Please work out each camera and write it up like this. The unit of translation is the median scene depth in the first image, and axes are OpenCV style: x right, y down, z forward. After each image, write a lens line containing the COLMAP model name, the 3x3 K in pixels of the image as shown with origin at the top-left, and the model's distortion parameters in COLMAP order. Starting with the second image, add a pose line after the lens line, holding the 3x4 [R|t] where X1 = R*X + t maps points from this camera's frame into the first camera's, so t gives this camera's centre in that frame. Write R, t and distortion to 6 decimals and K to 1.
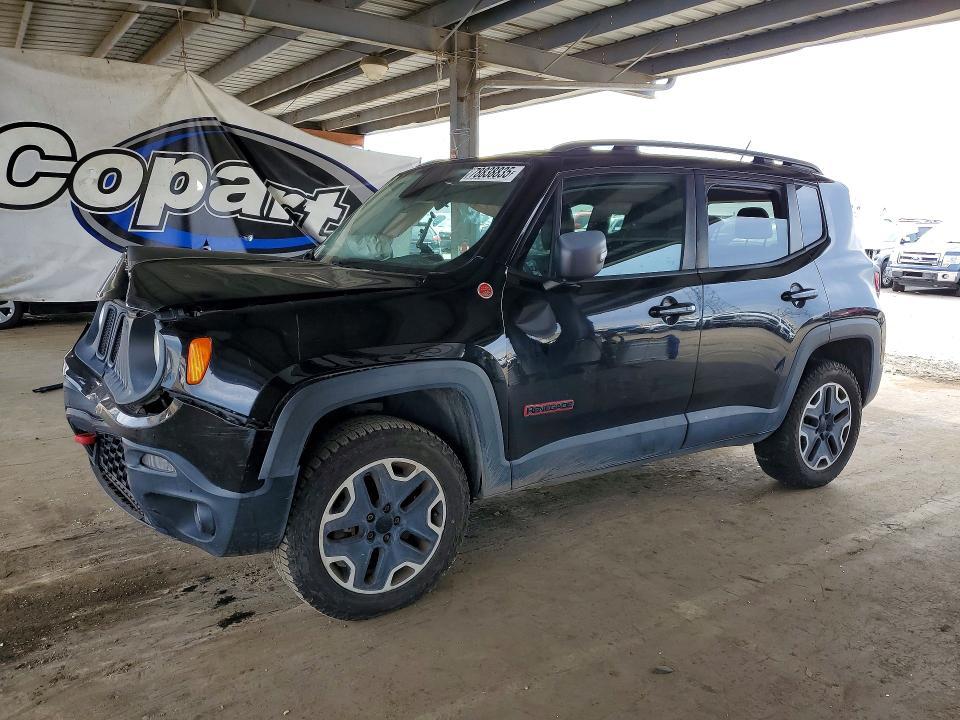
lens RADIAL K [[747.3, 0, 480.0], [0, 747.3, 360.0], [0, 0, 1]] dist [0.030749, -0.004971]
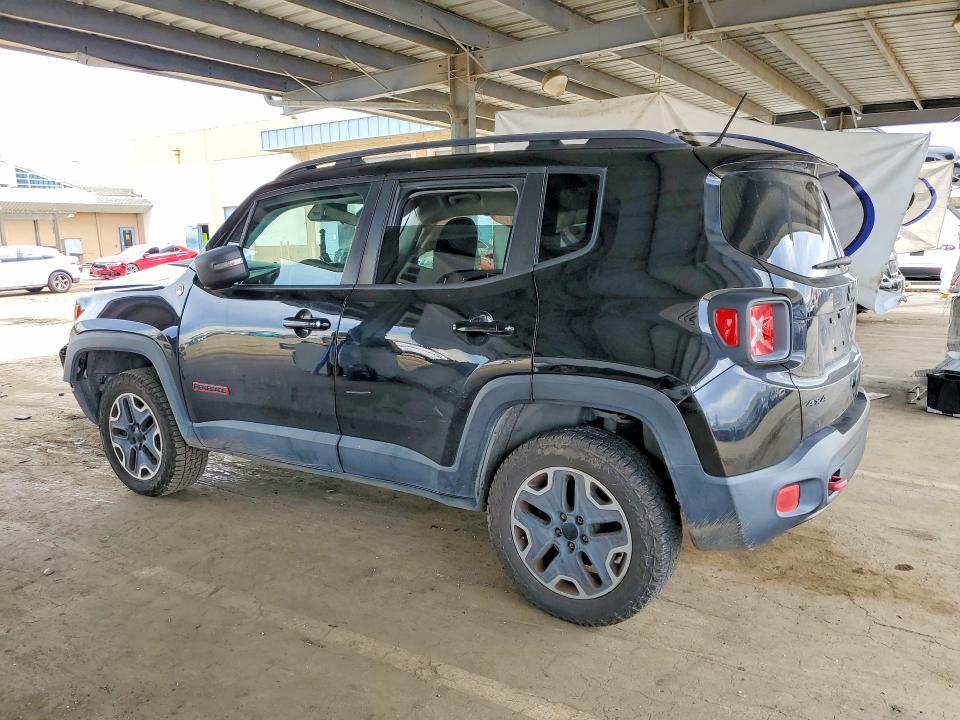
lens RADIAL K [[755.2, 0, 472.8], [0, 755.2, 343.3], [0, 0, 1]] dist [0.026923, 0.000966]
pose [[0.383919, 0.111771, -0.916577, 1.170165], [-0.131422, 0.989155, 0.065574, -0.124319], [0.913966, 0.095283, 0.394445, 0.744723]]
